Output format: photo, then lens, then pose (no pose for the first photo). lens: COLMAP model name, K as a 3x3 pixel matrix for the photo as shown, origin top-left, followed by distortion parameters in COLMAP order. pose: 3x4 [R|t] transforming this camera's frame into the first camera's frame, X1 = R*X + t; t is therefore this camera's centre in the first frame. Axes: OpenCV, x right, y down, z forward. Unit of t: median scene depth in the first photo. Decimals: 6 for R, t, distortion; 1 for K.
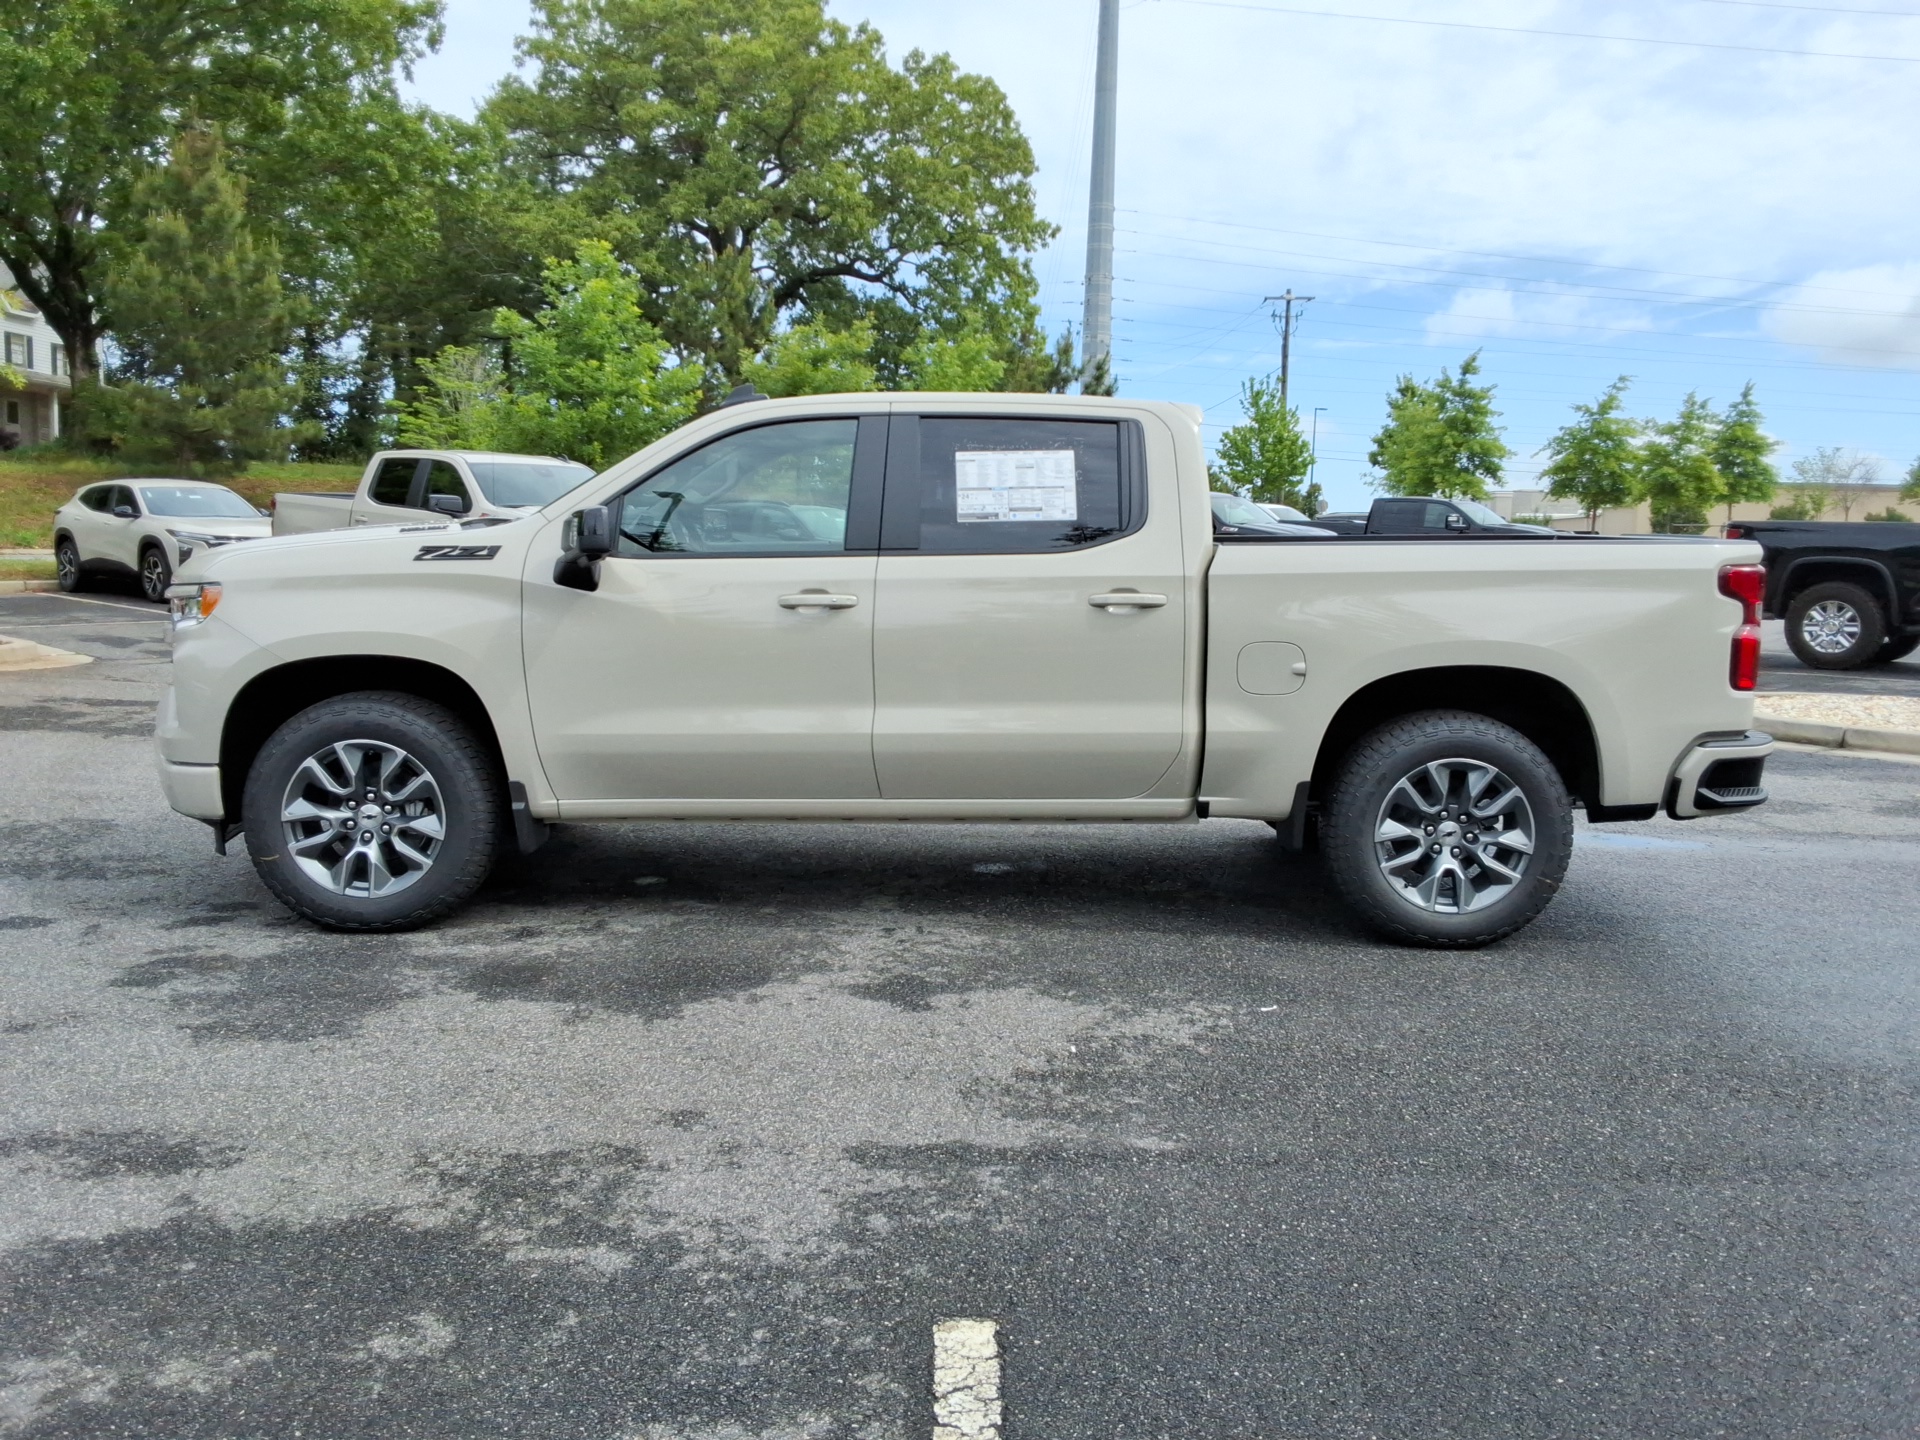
lens RADIAL K [[1527.3, 0, 965.4], [0, 1527.3, 715.4], [0, 0, 1]] dist [0.096037, -0.141725]
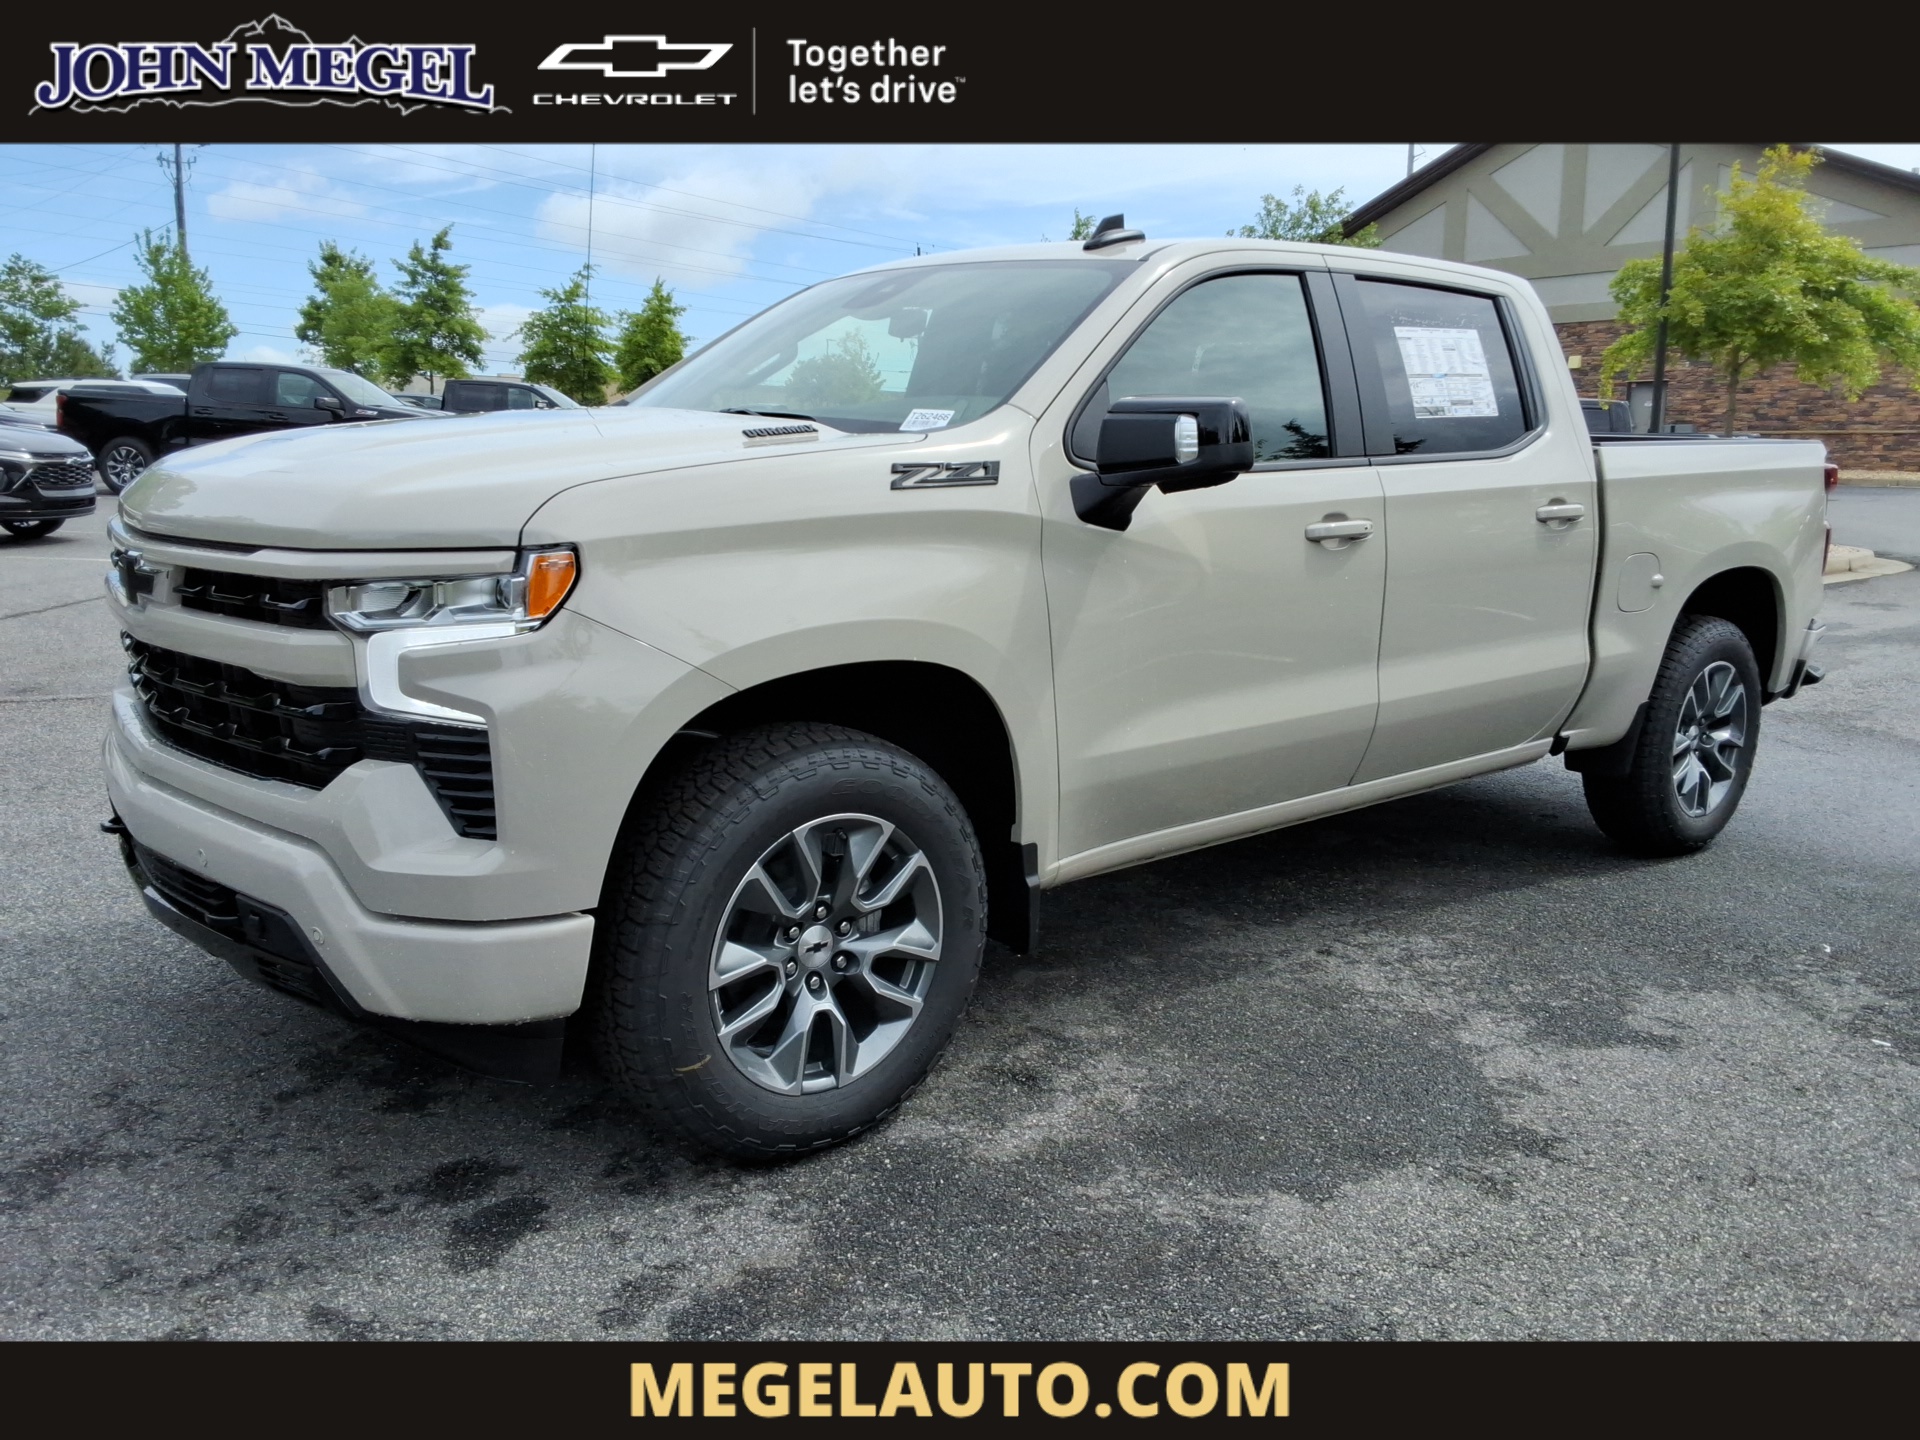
lens RADIAL K [[1527.3, 0, 966.4], [0, 1527.3, 710.0], [0, 0, 1]] dist [0.096037, -0.141725]
pose [[0.755380, -0.115534, 0.645021, -0.075805], [0.070048, 0.992931, 0.095817, -0.007679], [-0.651532, -0.027195, 0.758133, 0.059310]]
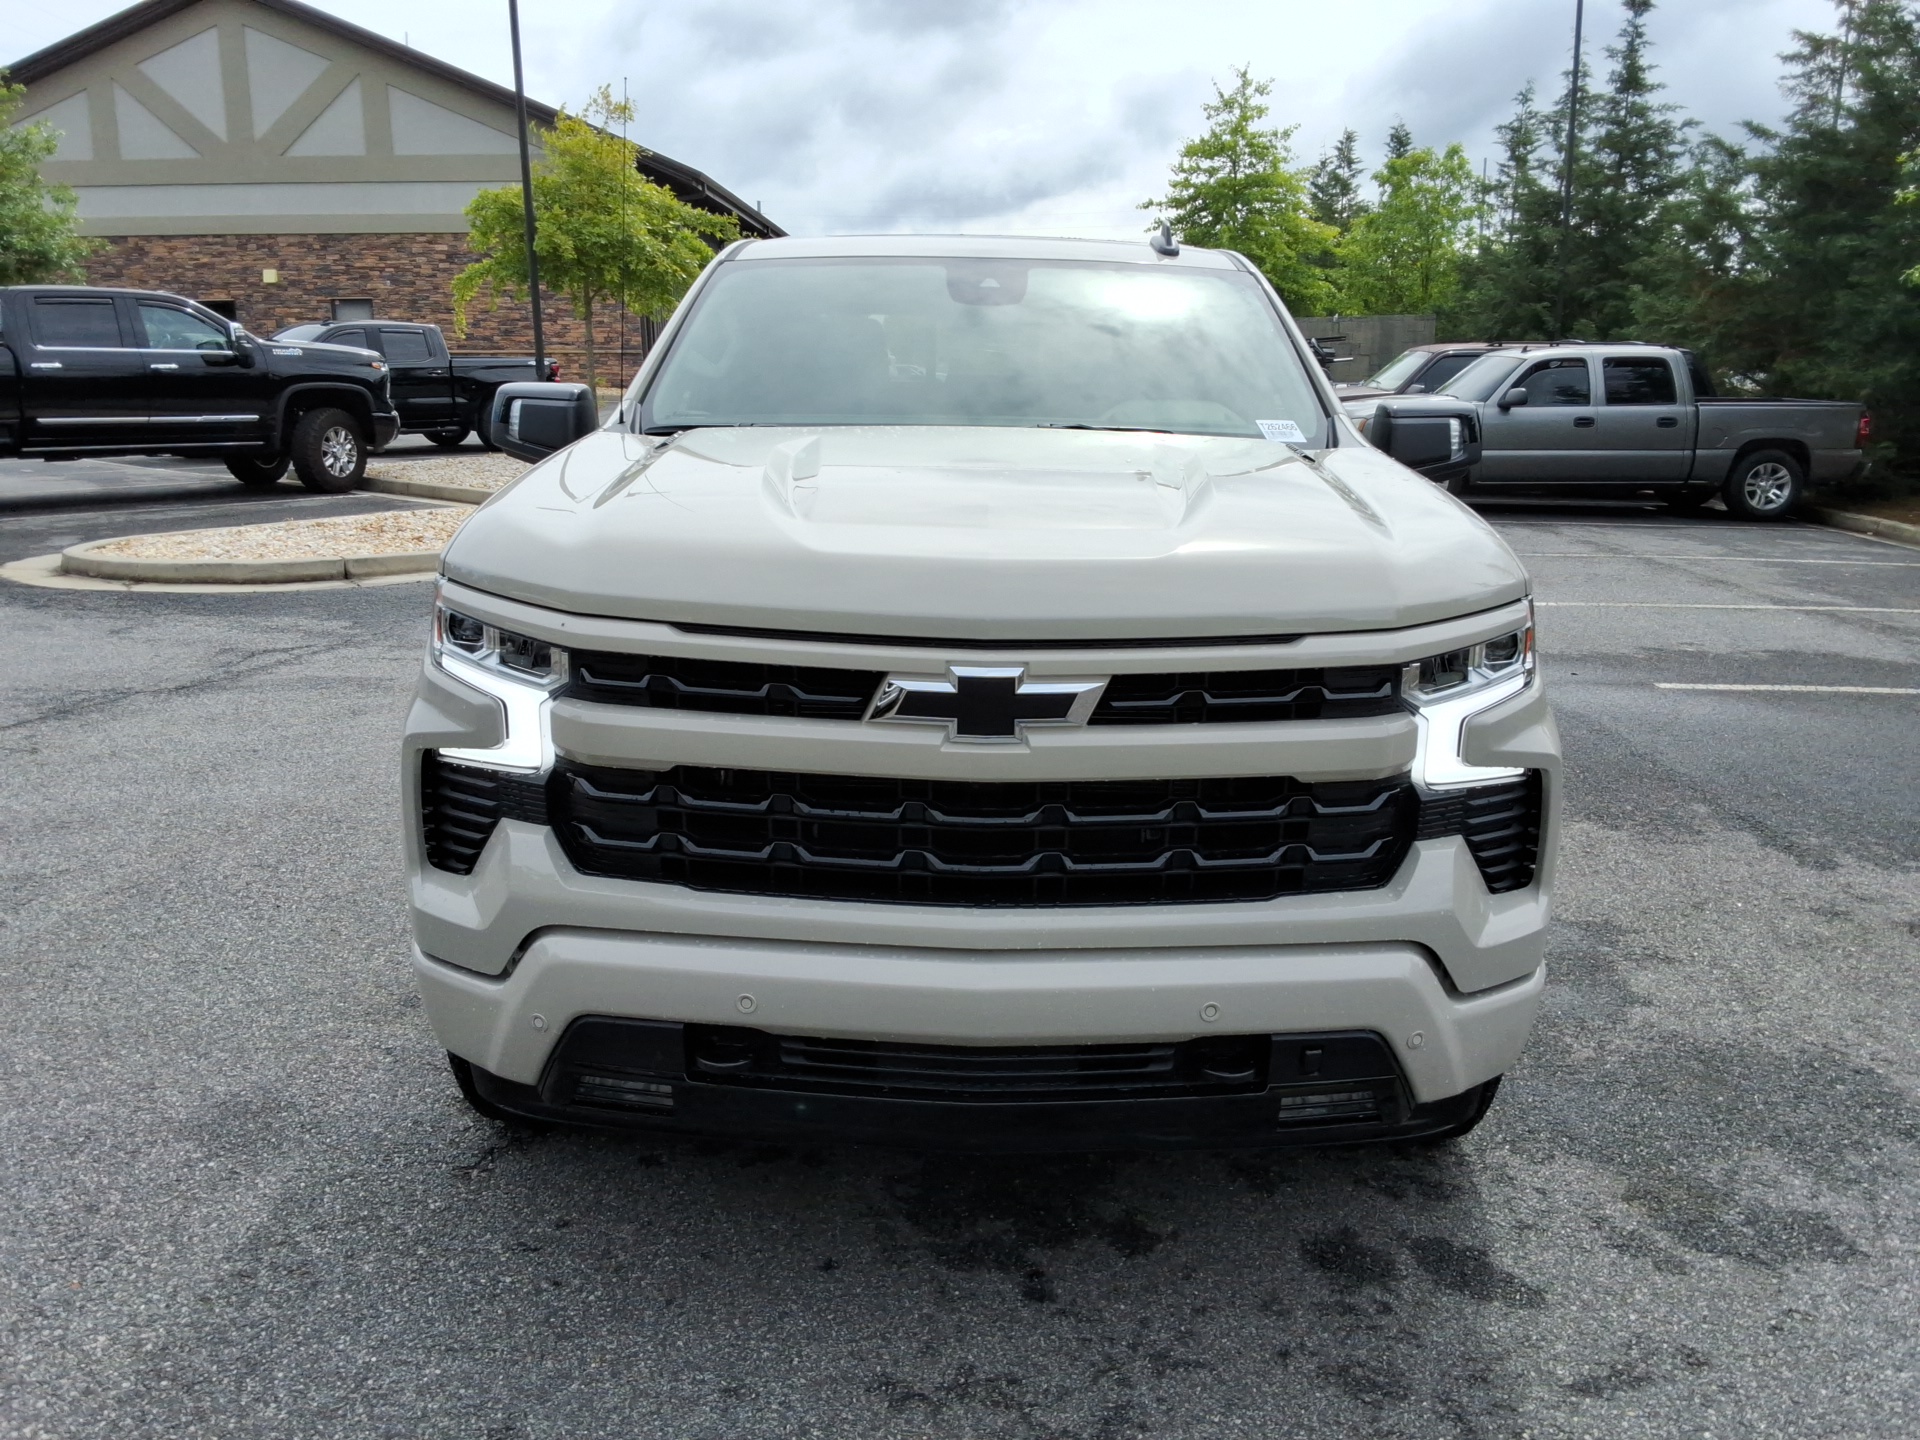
lens RADIAL K [[1527.3, 0, 980.8], [0, 1527.3, 724.6], [0, 0, 1]] dist [0.096037, -0.141725]
pose [[0.007172, -0.240558, 0.970608, -0.104505], [0.110627, 0.964866, 0.238318, -0.019381], [-0.993836, 0.105666, 0.033532, 0.124913]]
